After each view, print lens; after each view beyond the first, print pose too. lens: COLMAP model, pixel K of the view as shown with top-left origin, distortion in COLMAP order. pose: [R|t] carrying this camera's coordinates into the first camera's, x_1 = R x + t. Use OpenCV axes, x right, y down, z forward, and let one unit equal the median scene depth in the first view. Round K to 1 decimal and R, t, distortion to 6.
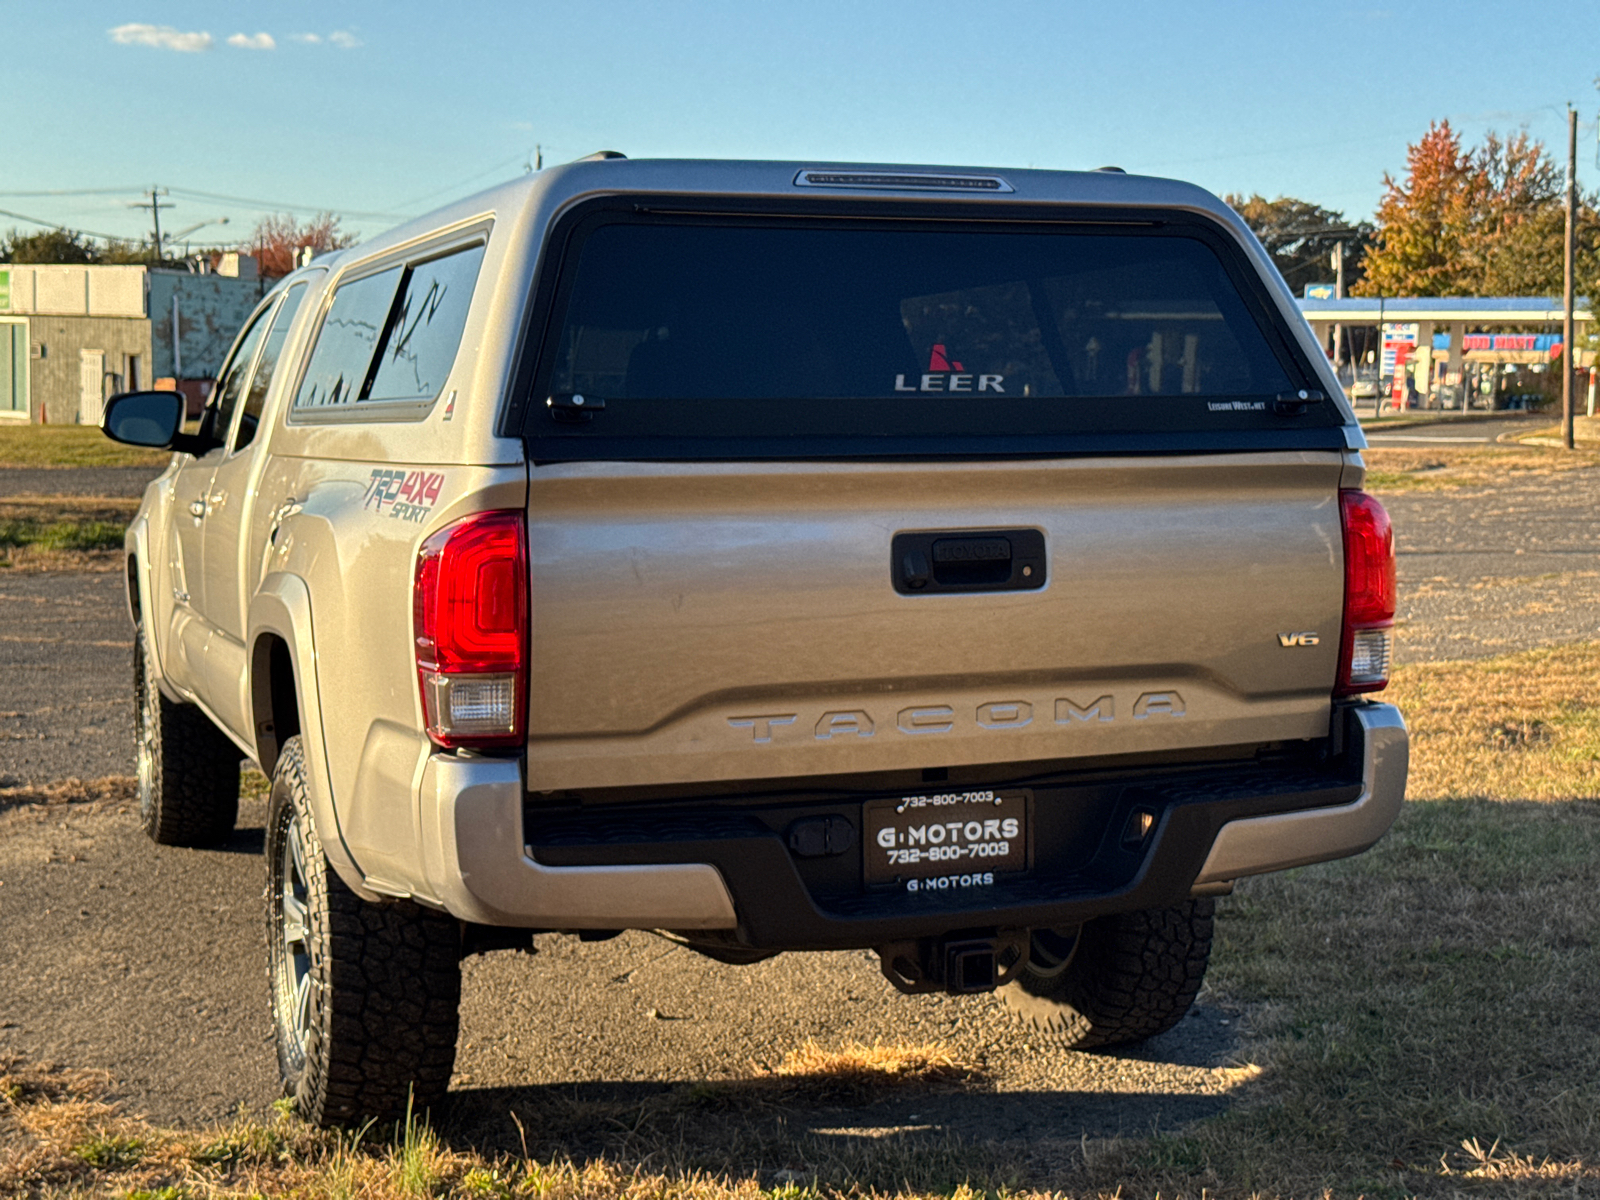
lens RADIAL K [[2242.9, 0, 799.1], [0, 2242.9, 617.3], [0, 0, 1]] dist [0.169093, -0.312541]
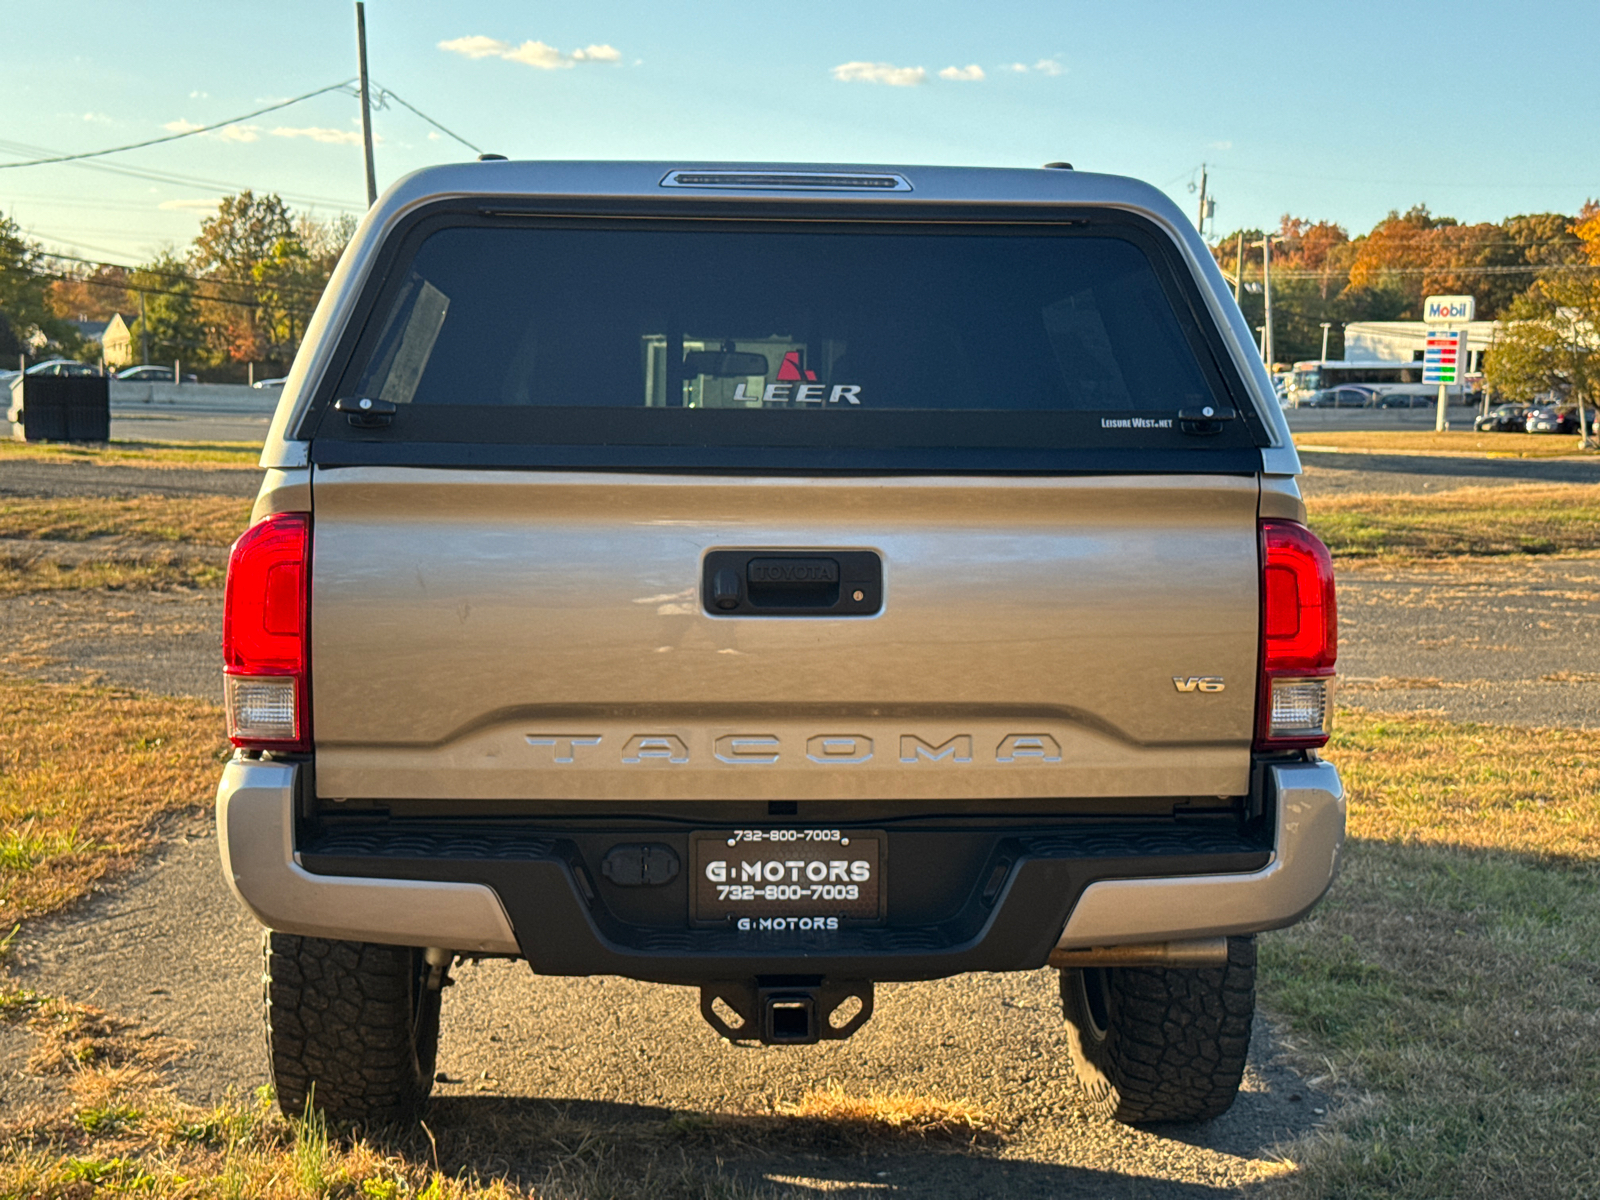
lens RADIAL K [[2238.1, 0, 796.9], [0, 2238.1, 606.8], [0, 0, 1]] dist [0.176832, -0.339333]
pose [[0.954260, 0.039225, -0.296394, 0.332071], [-0.043186, 0.999044, -0.006828, -0.007993], [0.295843, 0.019316, 0.955041, 0.099799]]
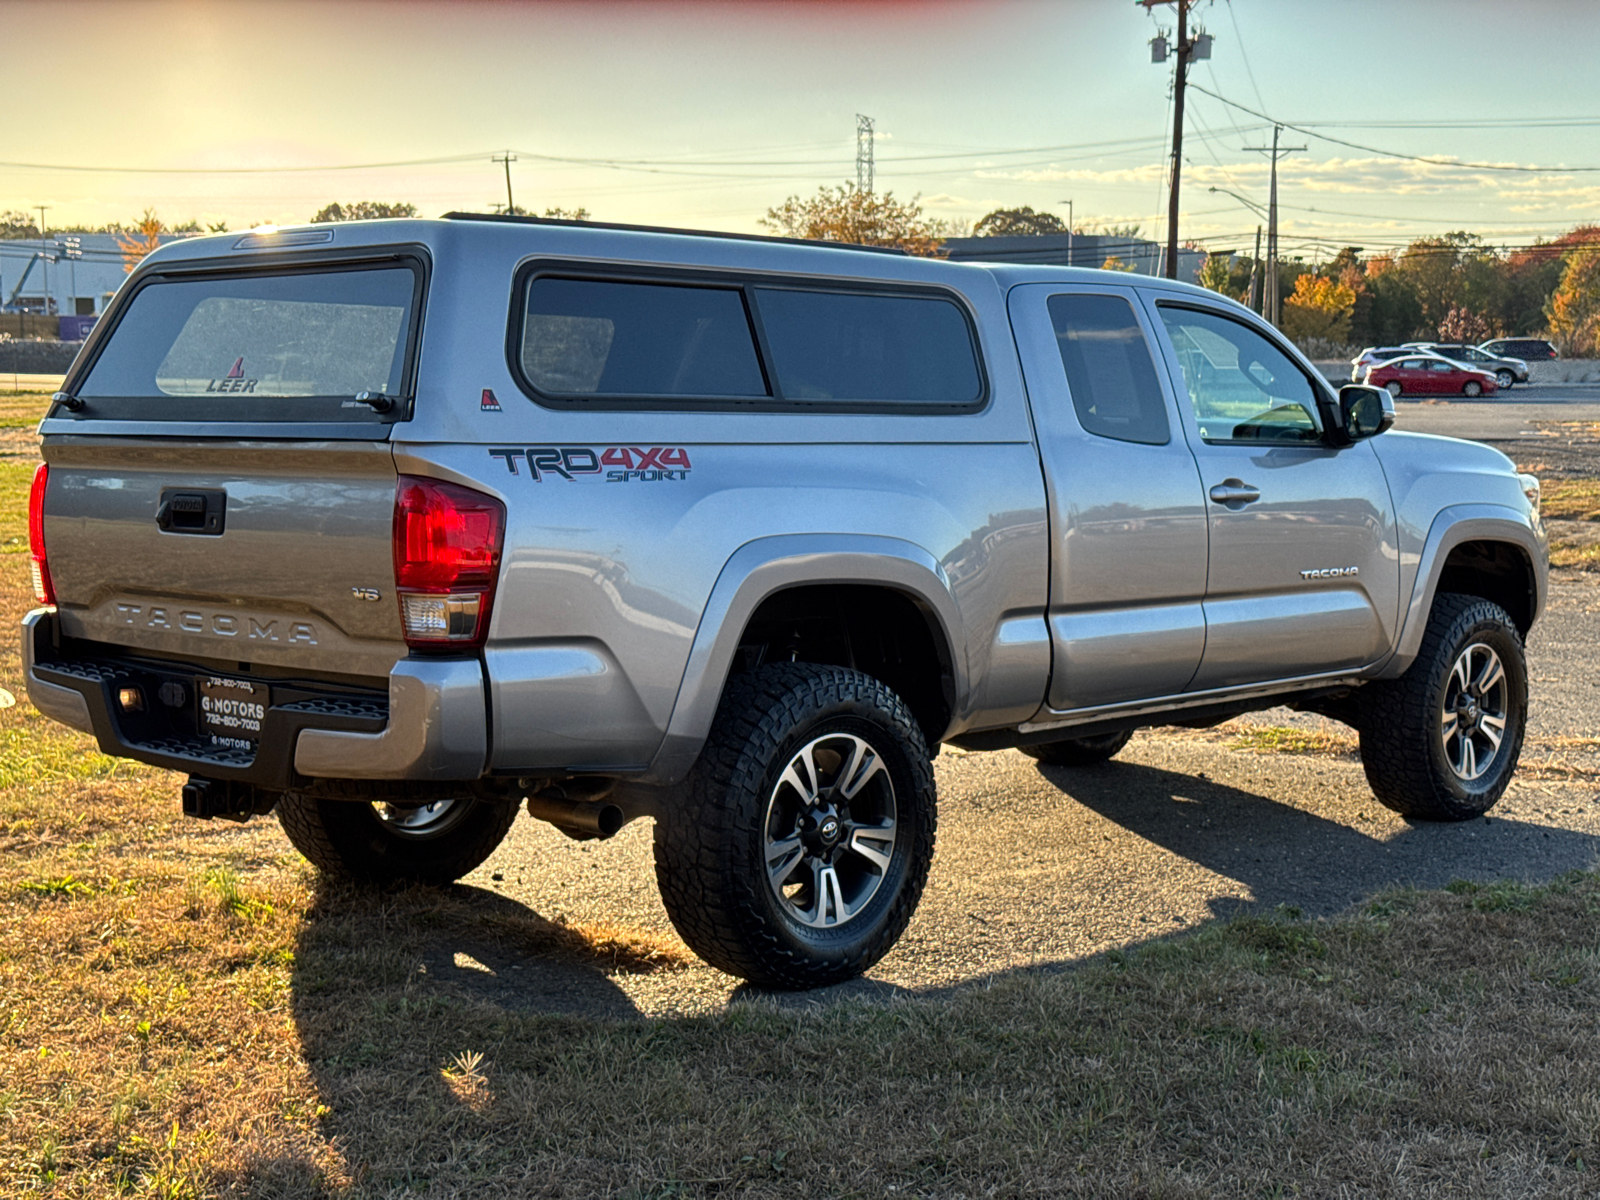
lens RADIAL K [[2238.1, 0, 796.9], [0, 2238.1, 606.8], [0, 0, 1]] dist [0.176832, -0.339333]
pose [[0.429085, 0.085387, -0.899219, 1.426703], [-0.084036, 0.994978, 0.054380, -0.069948], [0.899347, 0.052233, 0.434105, 0.678312]]
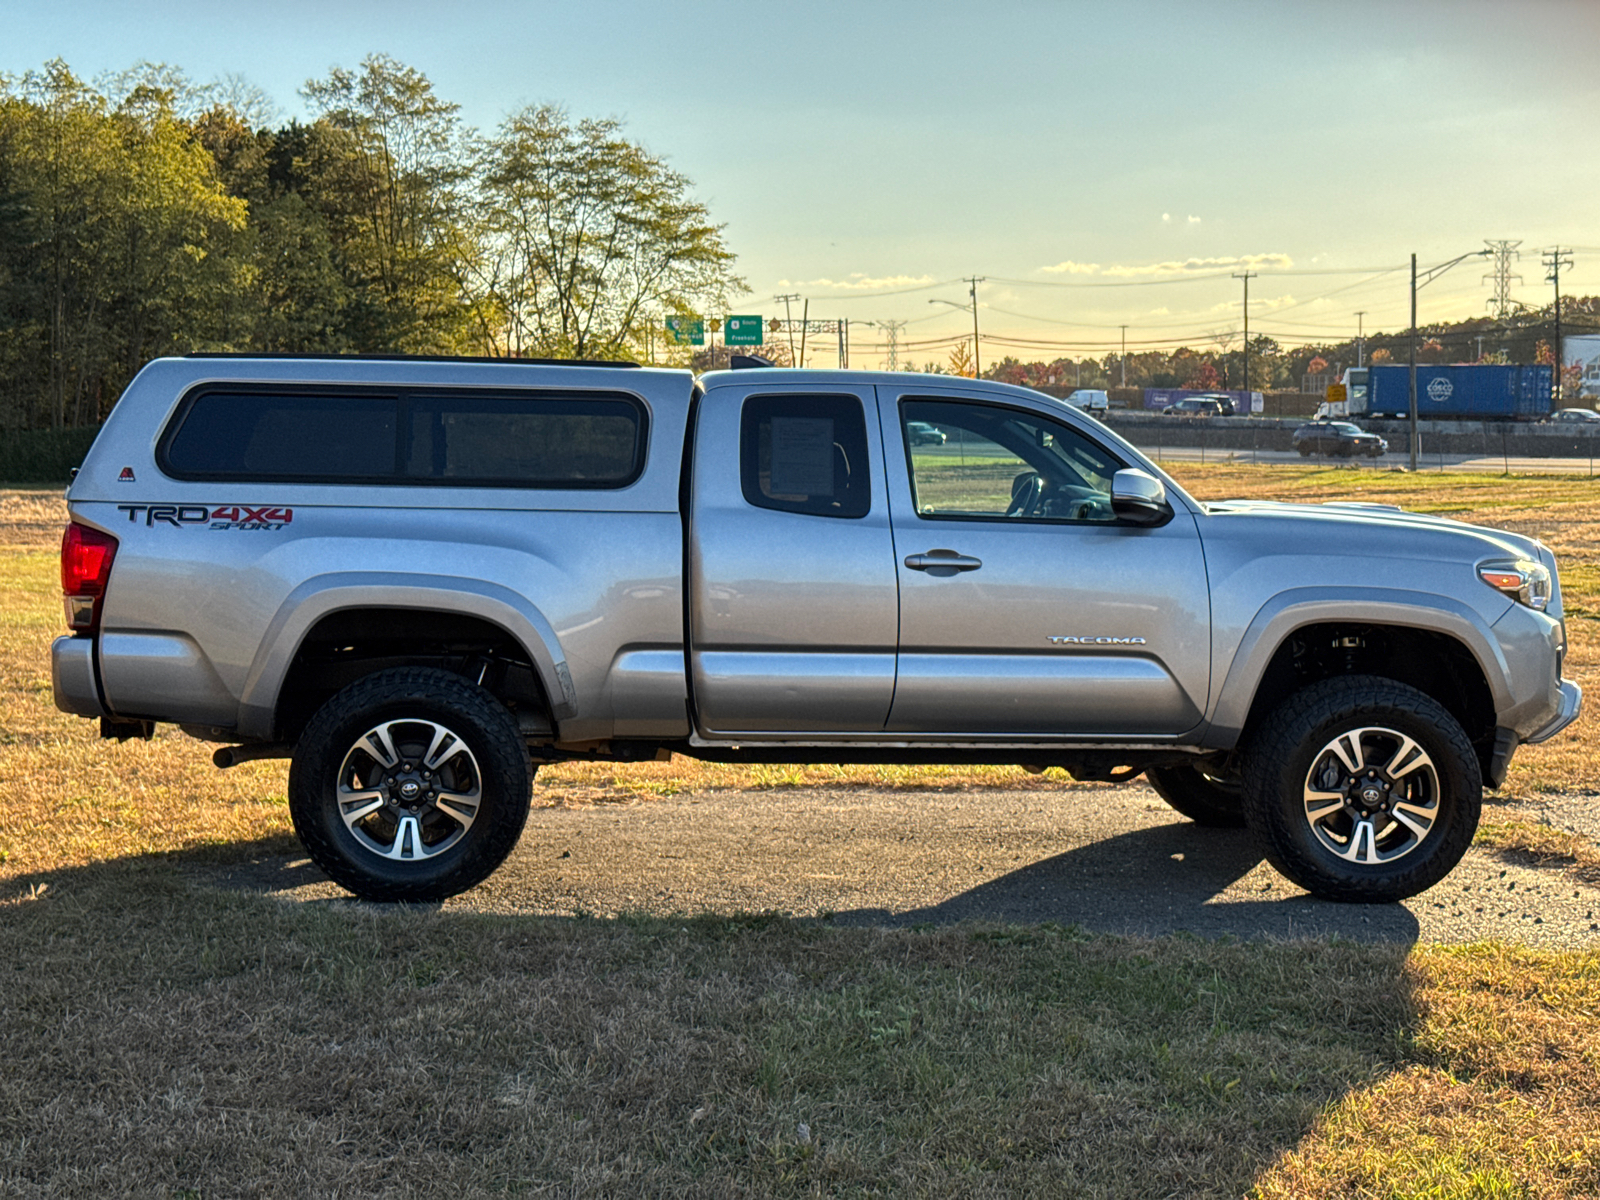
lens RADIAL K [[2238.1, 0, 796.9], [0, 2238.1, 606.8], [0, 0, 1]] dist [0.176832, -0.339333]
pose [[-0.274740, 0.038666, -0.960741, 1.940330], [-0.092375, 0.993508, 0.066401, -0.170414], [0.957071, 0.106991, -0.269385, 2.133223]]
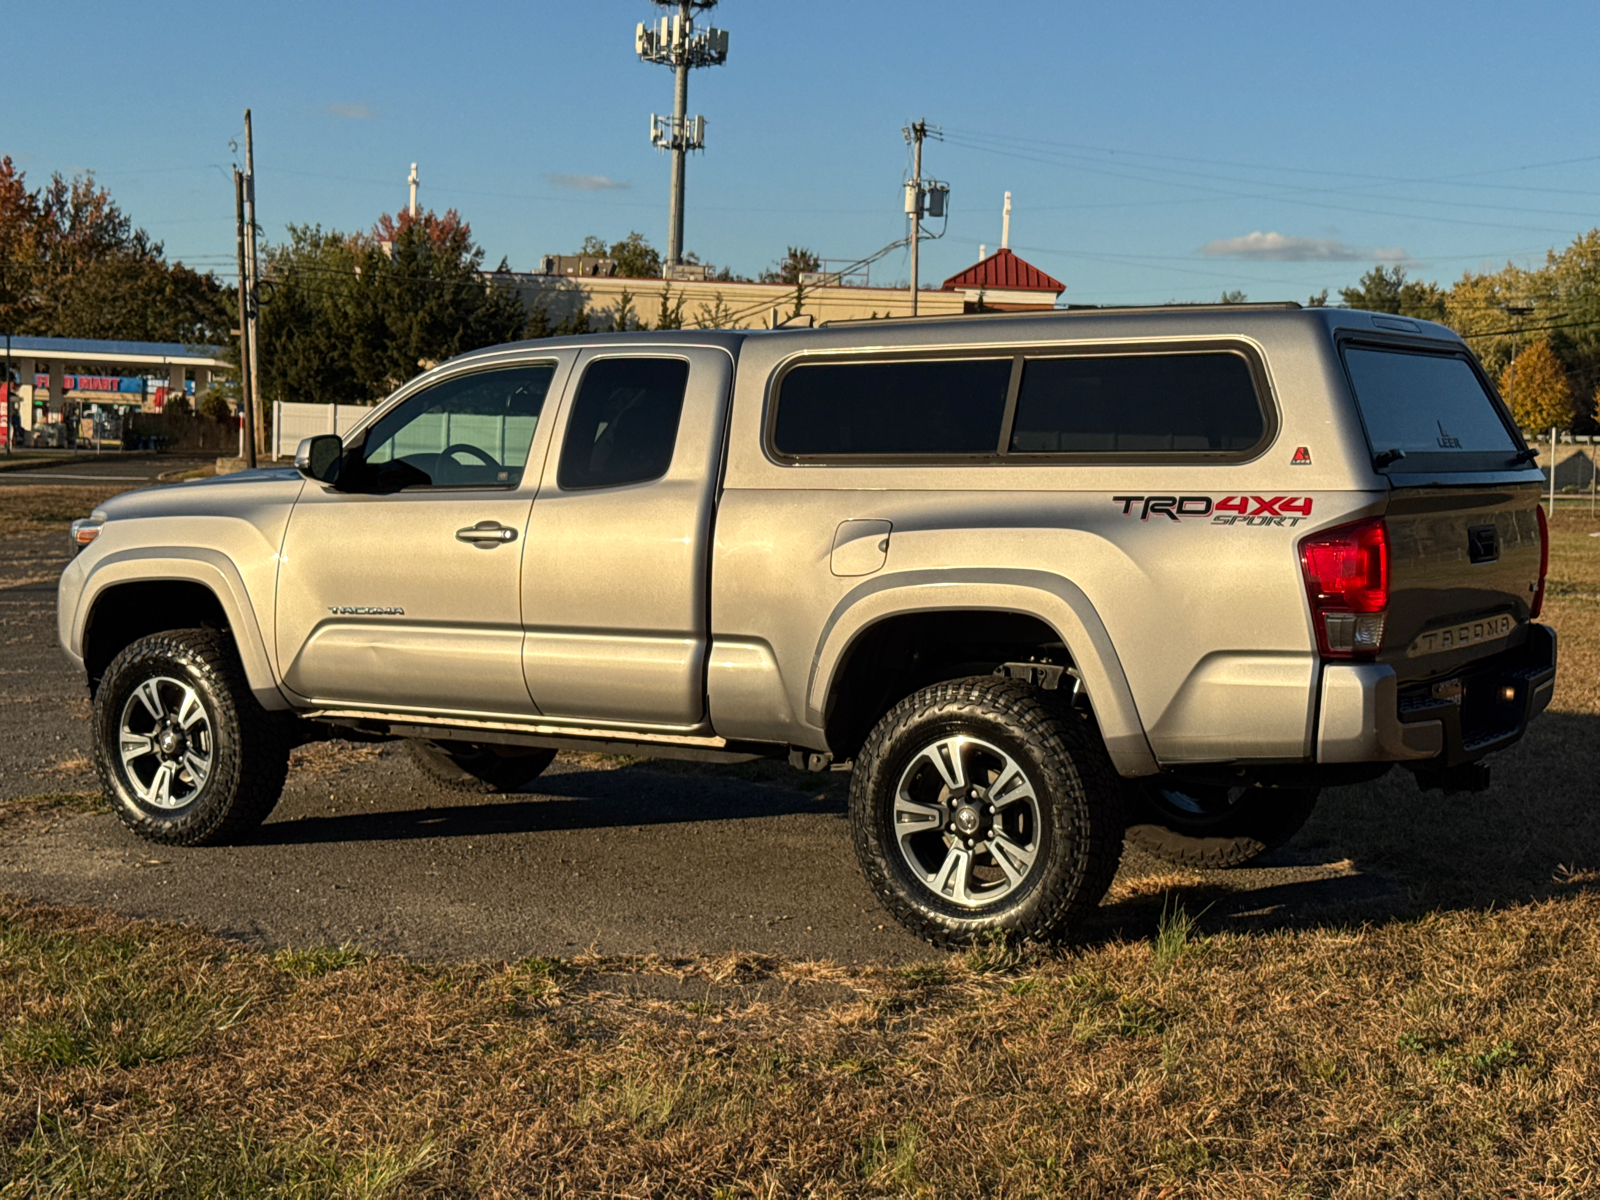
lens RADIAL K [[2238.3, 0, 811.1], [0, 2238.3, 604.8], [0, 0, 1]] dist [0.172047, -0.311863]
pose [[0.804538, -0.032383, 0.593017, -1.226729], [0.045673, 0.998929, -0.007416, 0.011386], [-0.592142, 0.033051, 0.805156, -0.113190]]
